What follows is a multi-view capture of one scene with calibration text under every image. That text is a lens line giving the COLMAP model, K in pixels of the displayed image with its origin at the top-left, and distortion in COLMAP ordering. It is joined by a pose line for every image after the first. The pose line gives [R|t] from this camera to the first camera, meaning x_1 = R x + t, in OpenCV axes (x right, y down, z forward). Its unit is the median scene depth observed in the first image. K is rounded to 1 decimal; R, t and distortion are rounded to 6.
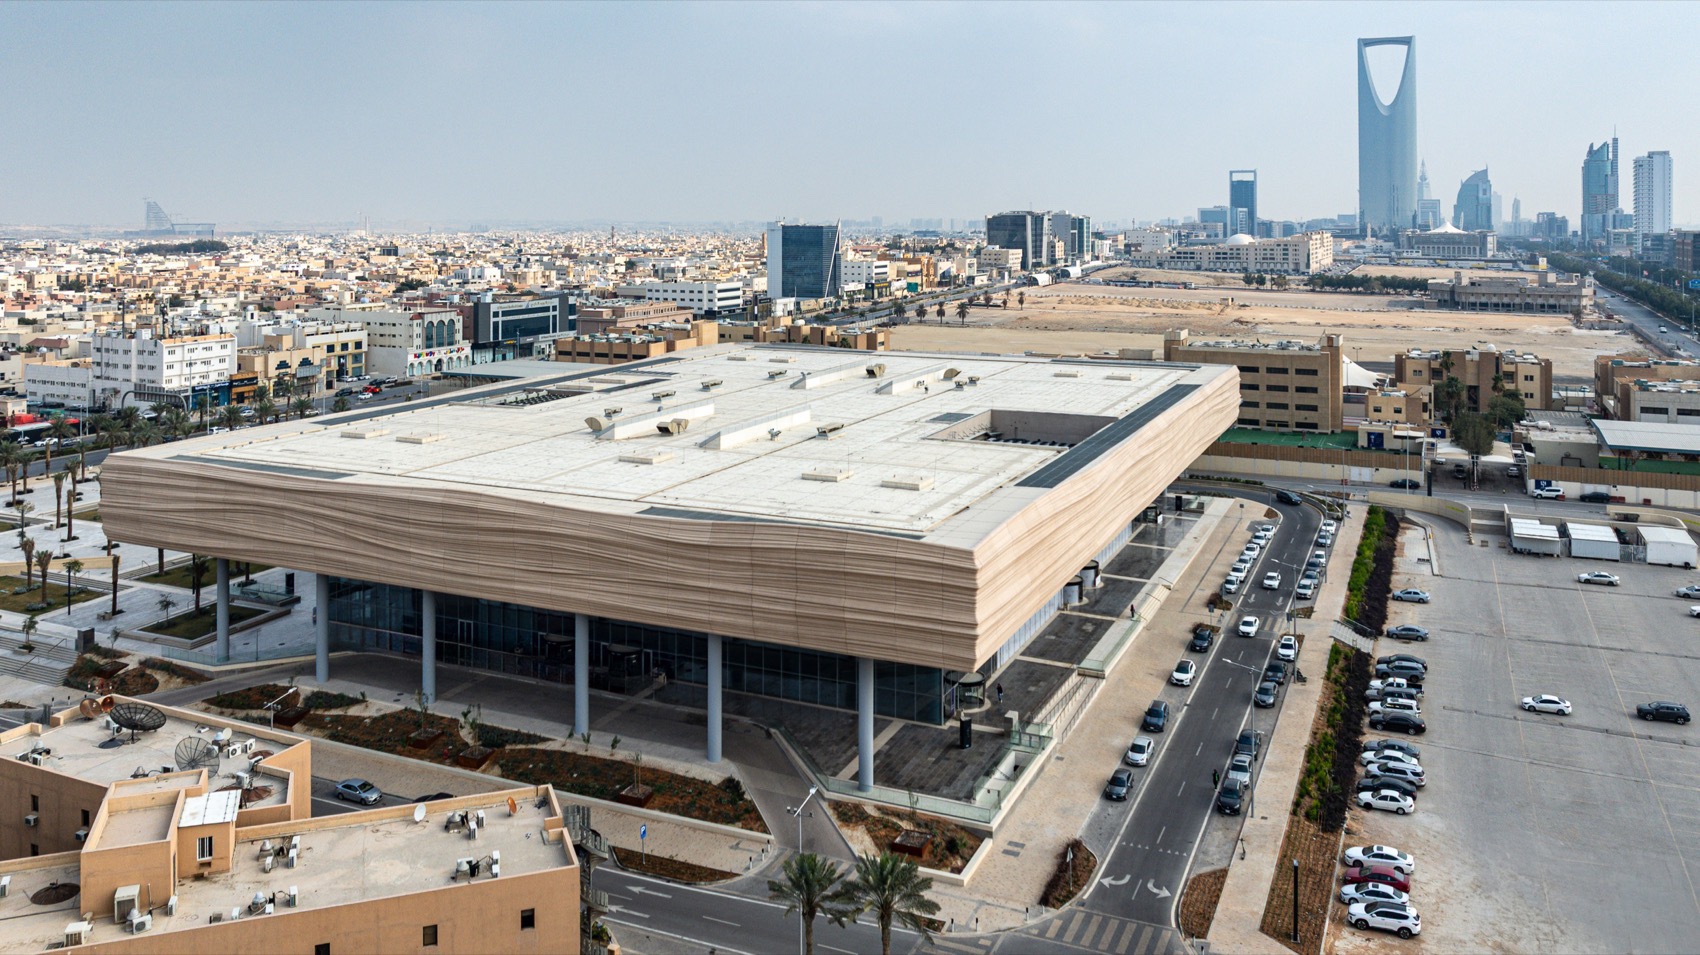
lens RADIAL K [[1187.4, 0, 850.0], [0, 1187.4, 477.5], [0, 0, 1]] dist [-0.001997, -0.006092]
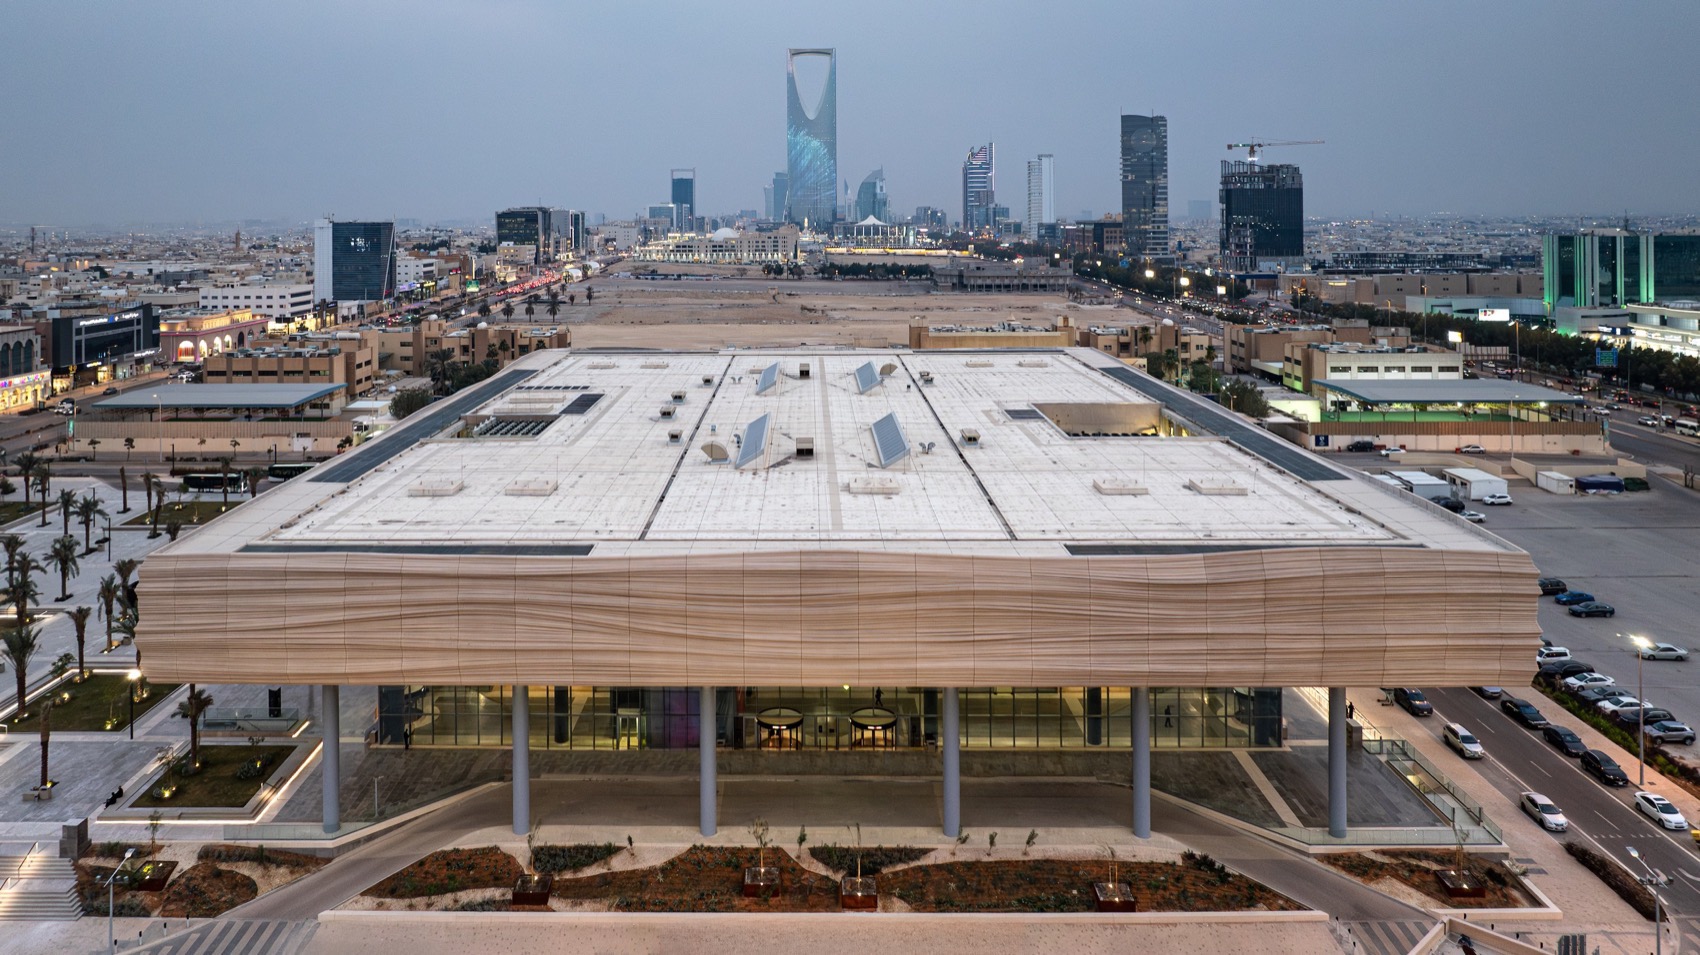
lens RADIAL K [[1187.4, 0, 850.0], [0, 1187.4, 477.5], [0, 0, 1]] dist [-0.001997, -0.006092]
pose [[0.927803, -0.087888, 0.362570, -0.524370], [0.086120, 0.996062, 0.021071, -0.044849], [-0.362994, 0.011675, 0.931719, 0.255509]]
